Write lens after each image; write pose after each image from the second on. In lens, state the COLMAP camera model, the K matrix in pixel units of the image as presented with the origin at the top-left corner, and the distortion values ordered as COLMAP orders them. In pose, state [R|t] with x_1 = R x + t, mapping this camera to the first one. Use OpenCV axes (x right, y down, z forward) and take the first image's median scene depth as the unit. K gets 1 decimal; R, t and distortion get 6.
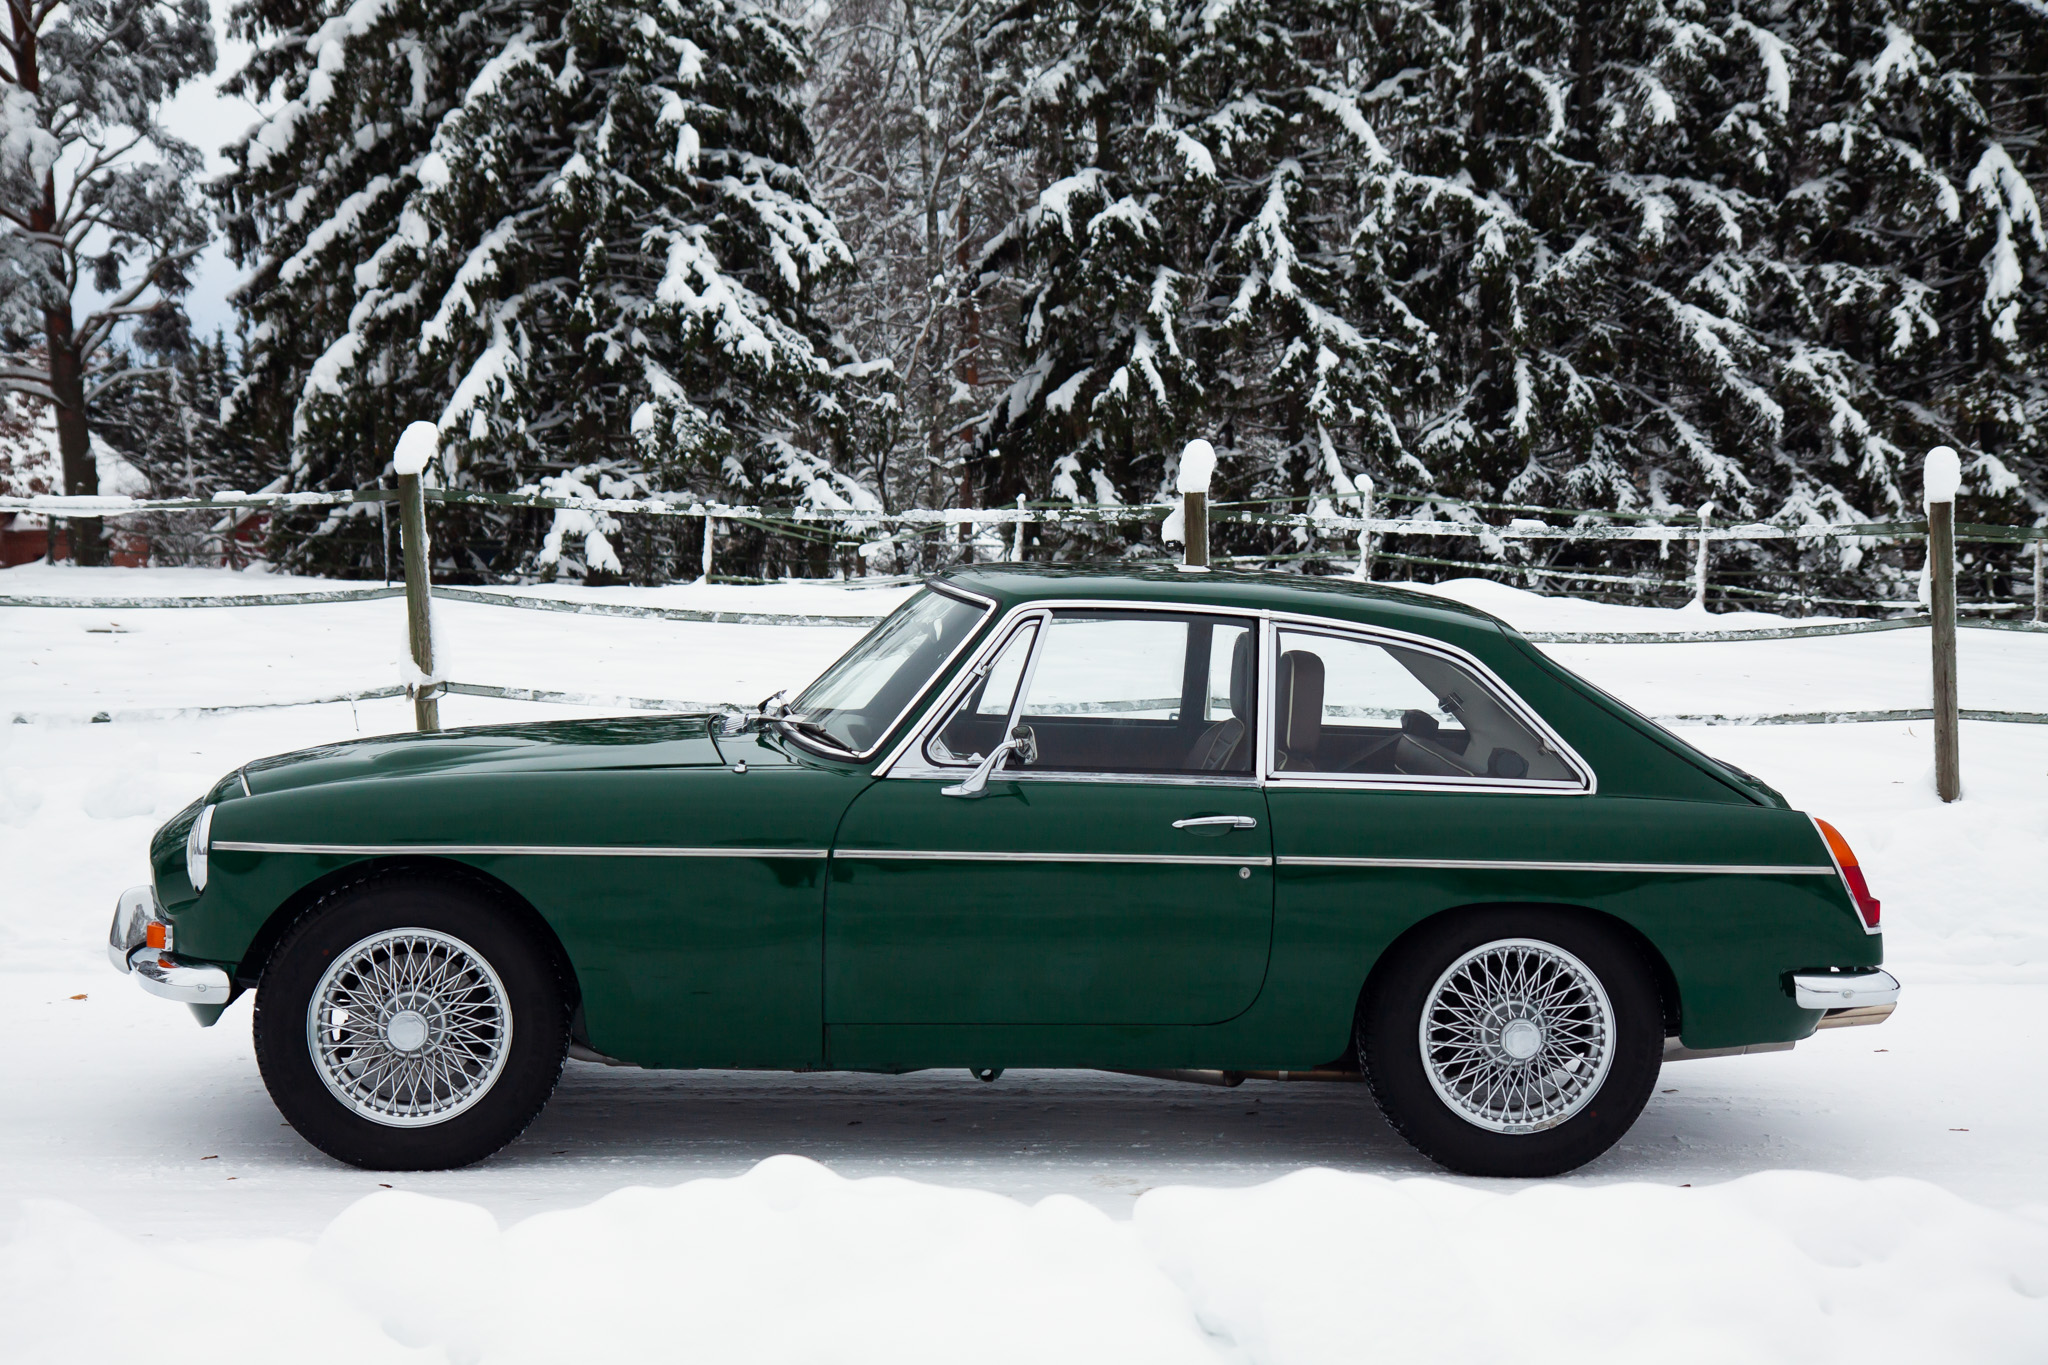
lens RADIAL K [[3395.8, 0, 1019.3], [0, 3395.8, 694.3], [0, 0, 1]] dist [0.229241, 0.000000]
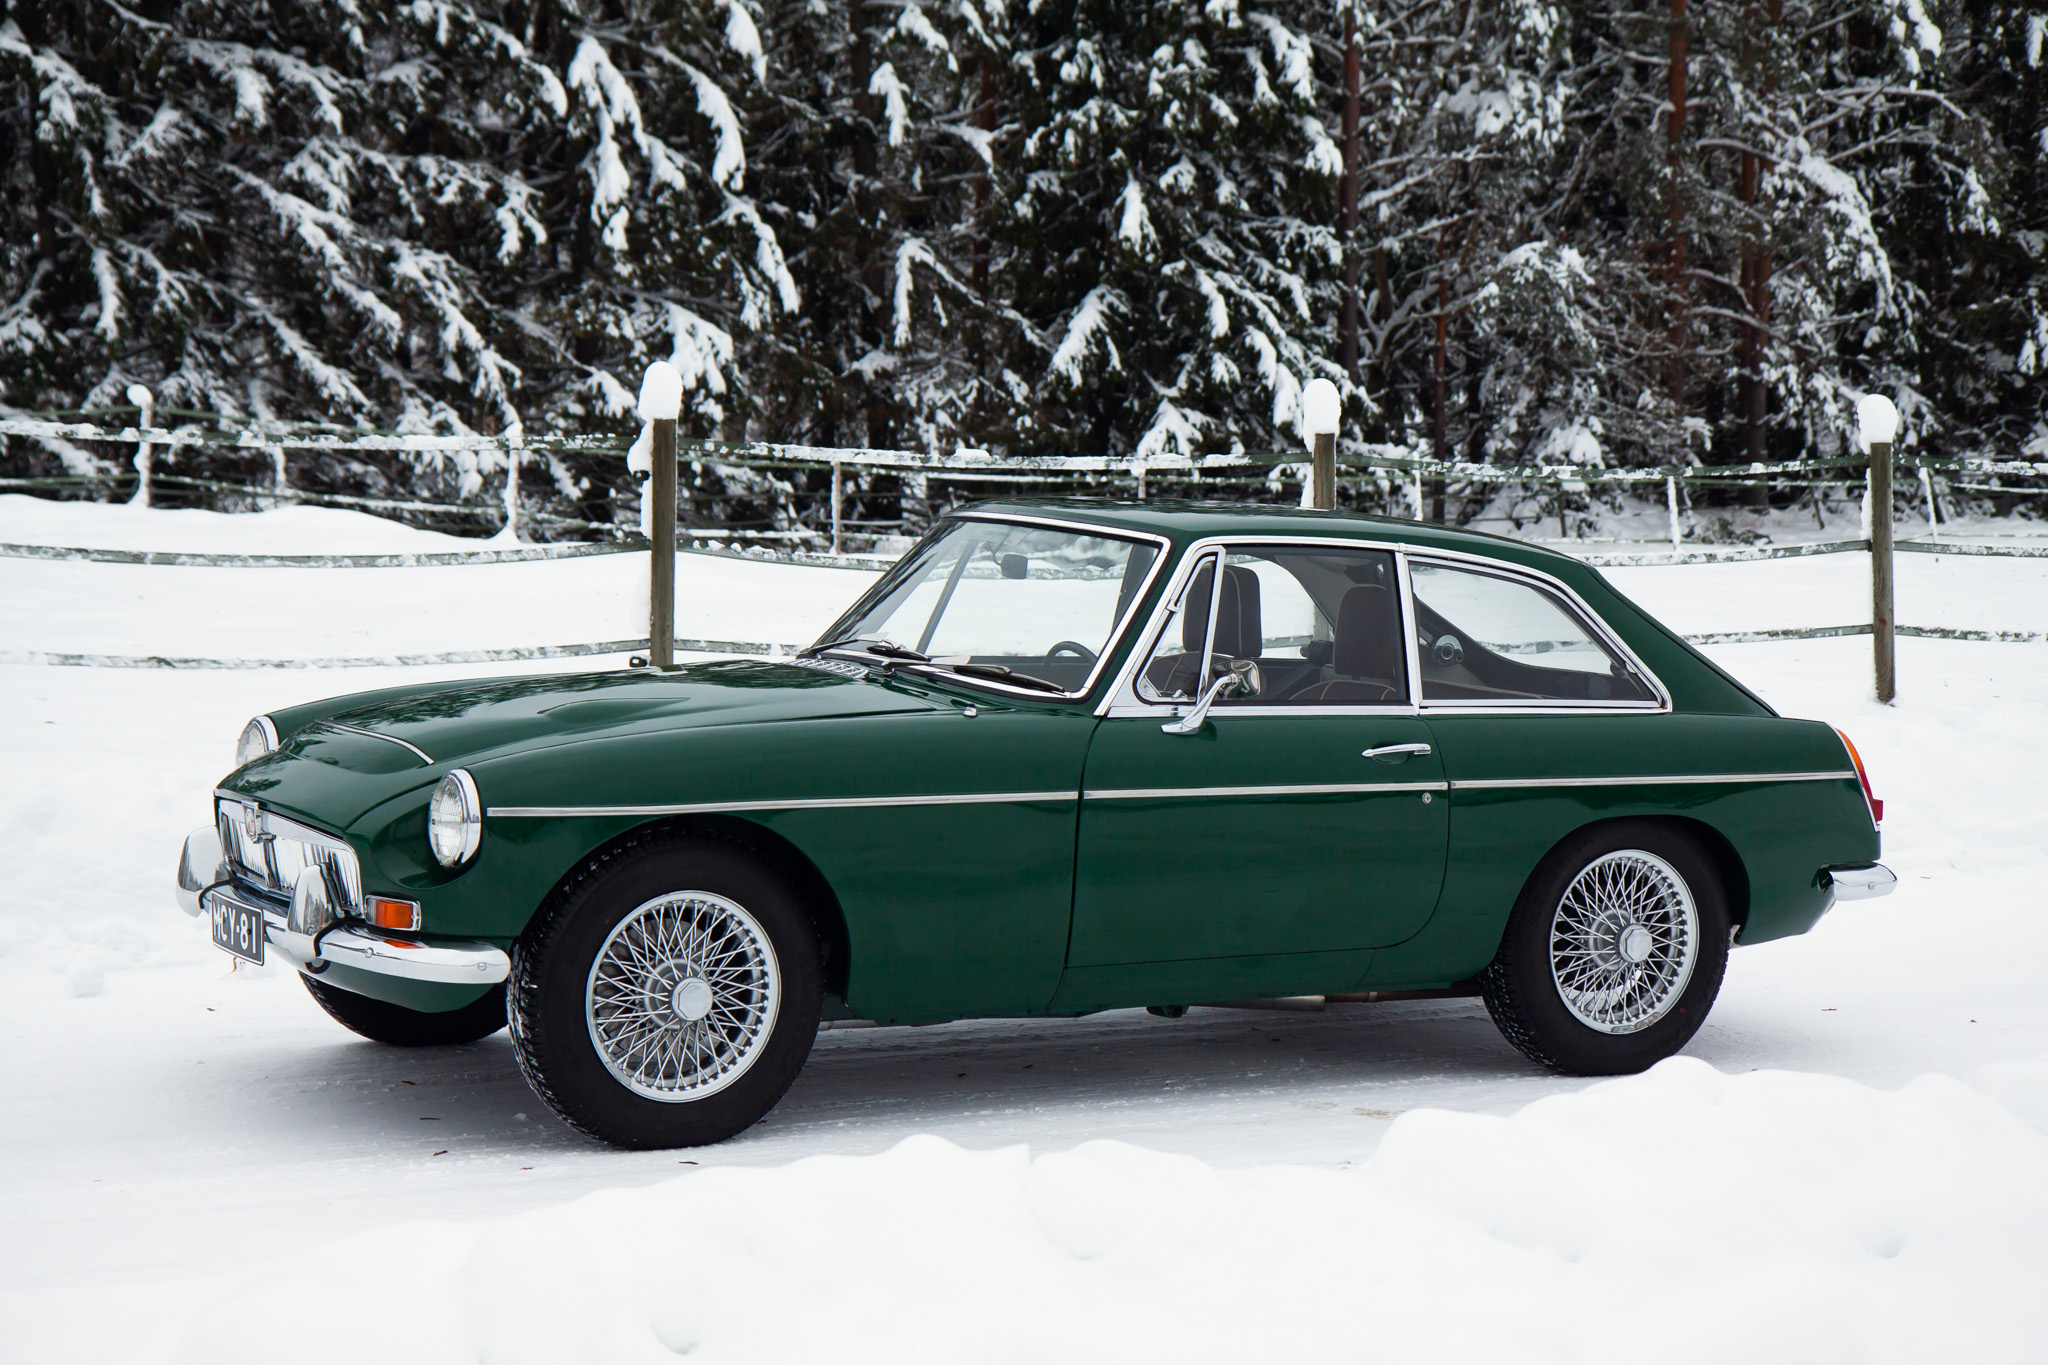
lens RADIAL K [[3932.8, 0, 1022.8], [0, 3932.8, 696.3], [0, 0, 1]] dist [0.284153, 0.000000]
pose [[0.891706, -0.029163, 0.451675, -0.104219], [0.022399, 0.999543, 0.020317, -0.000996], [-0.452061, -0.007999, 0.891951, -0.002406]]
